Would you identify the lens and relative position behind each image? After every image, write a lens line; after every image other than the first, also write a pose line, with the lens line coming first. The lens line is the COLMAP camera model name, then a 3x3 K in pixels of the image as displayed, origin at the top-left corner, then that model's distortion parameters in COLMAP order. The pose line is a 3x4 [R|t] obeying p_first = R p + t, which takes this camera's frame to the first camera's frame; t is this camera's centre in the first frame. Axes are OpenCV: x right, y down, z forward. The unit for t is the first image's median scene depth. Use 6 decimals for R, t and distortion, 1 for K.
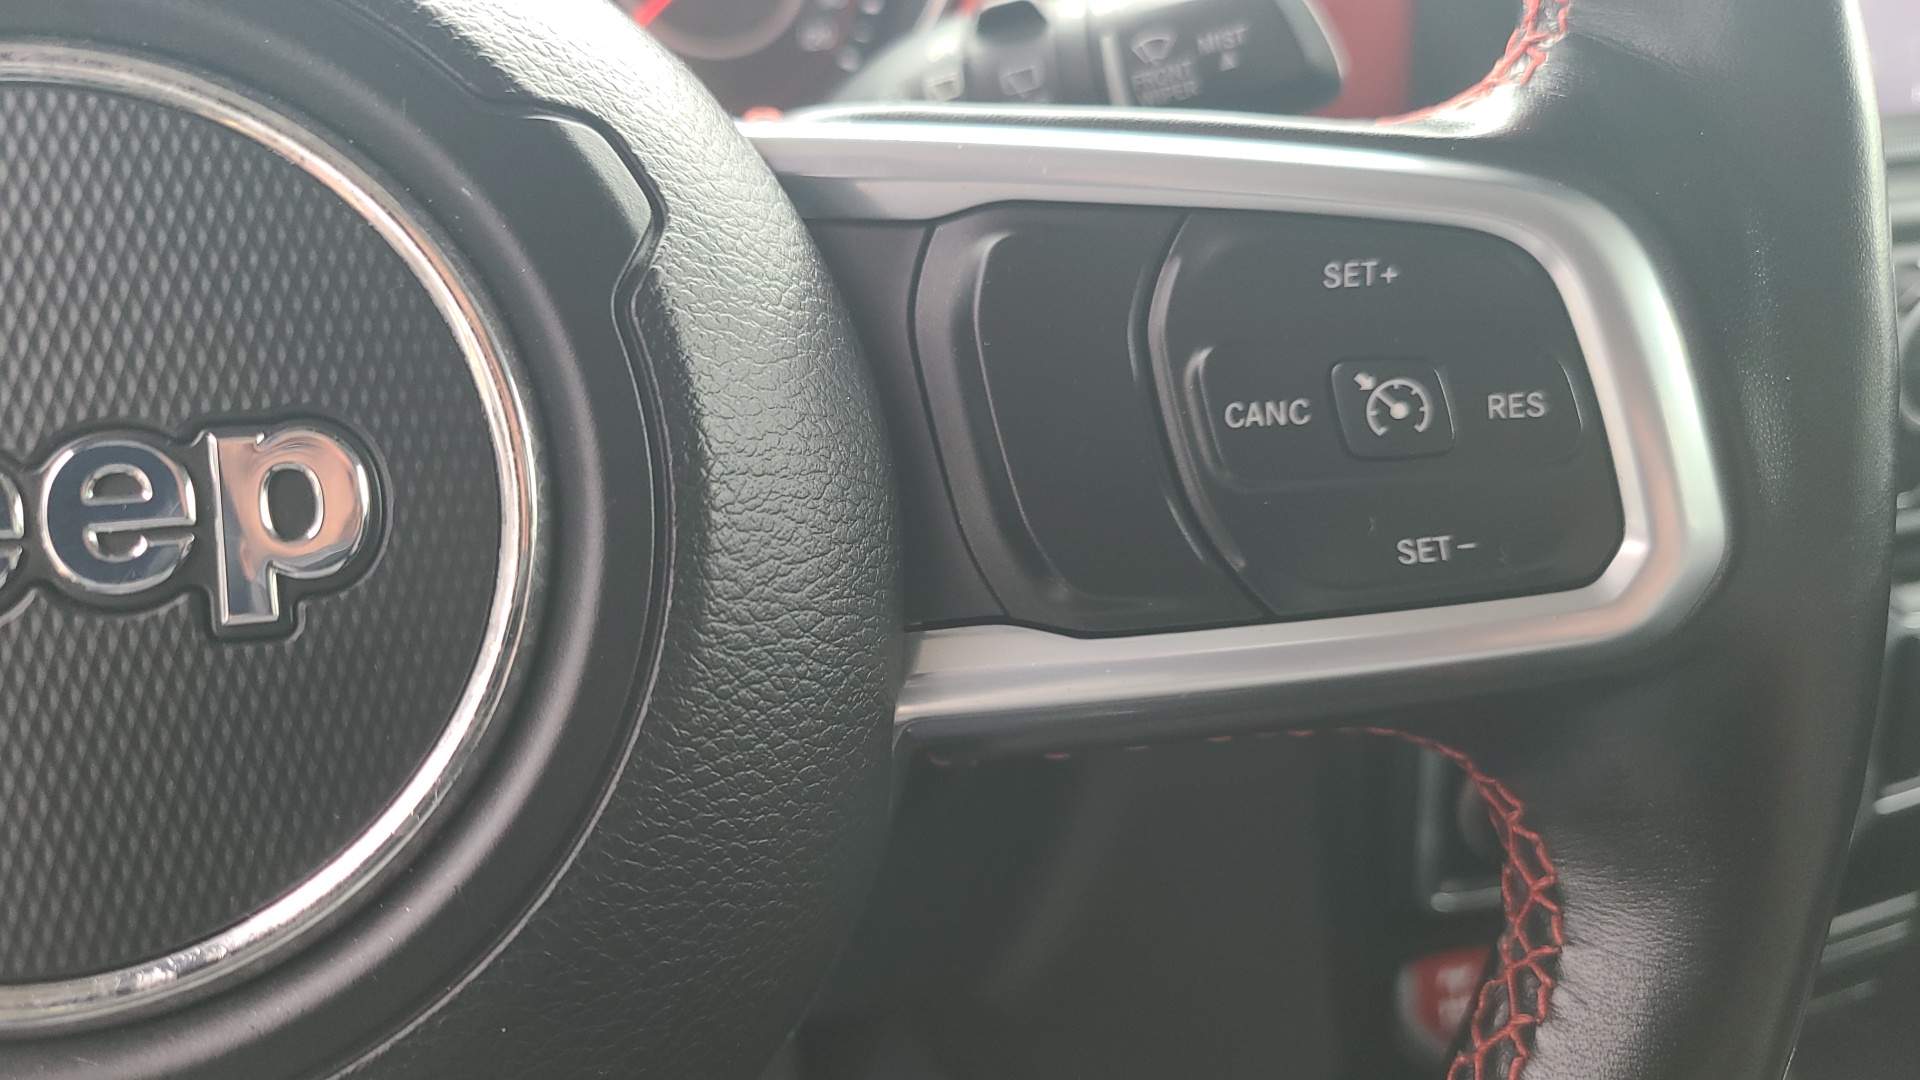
lens RADIAL K [[1457.8, 0, 950.5], [0, 1457.8, 541.5], [0, 0, 1]] dist [0.032009, -0.004241]
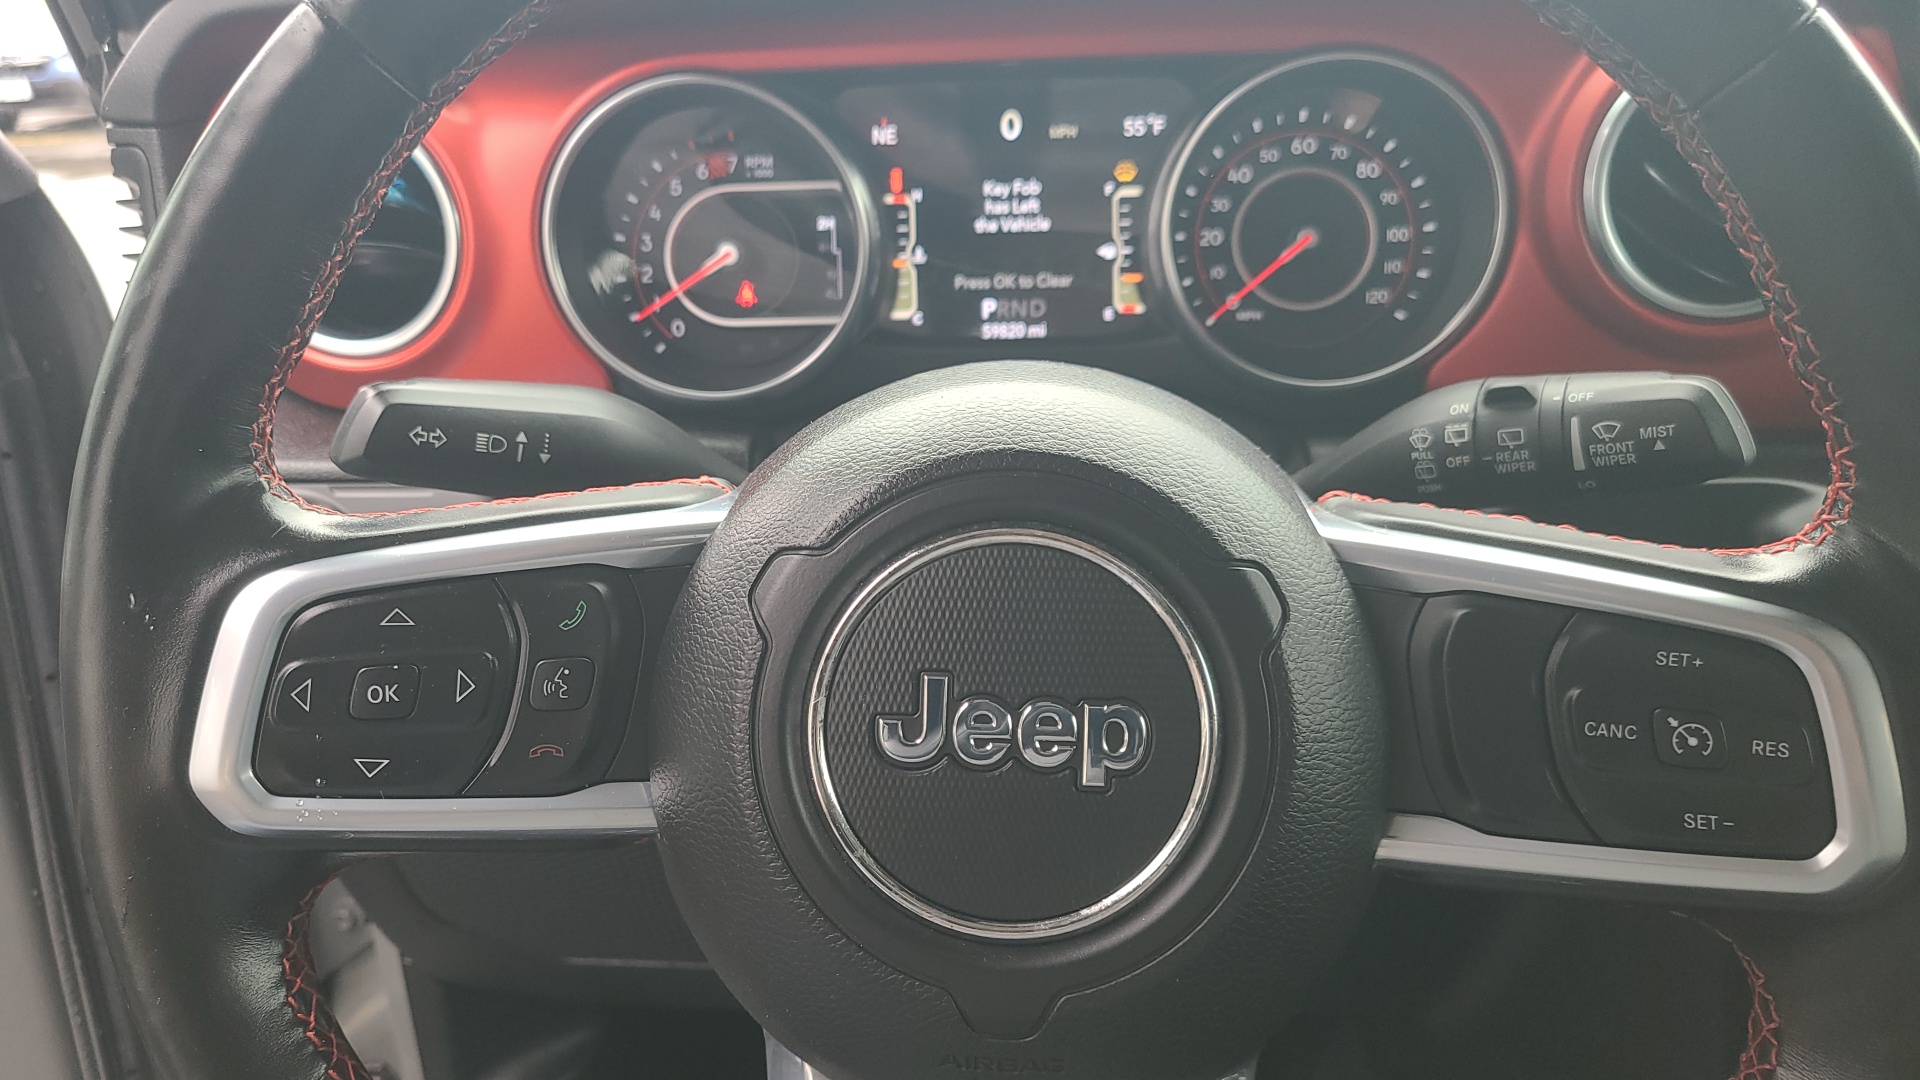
lens RADIAL K [[1457.8, 0, 939.1], [0, 1457.8, 542.5], [0, 0, 1]] dist [0.032009, -0.004241]
pose [[0.933678, 0.110418, -0.340665, 0.035300], [-0.108472, 0.993790, 0.024816, -0.272548], [0.341290, 0.013783, 0.939857, -0.978947]]
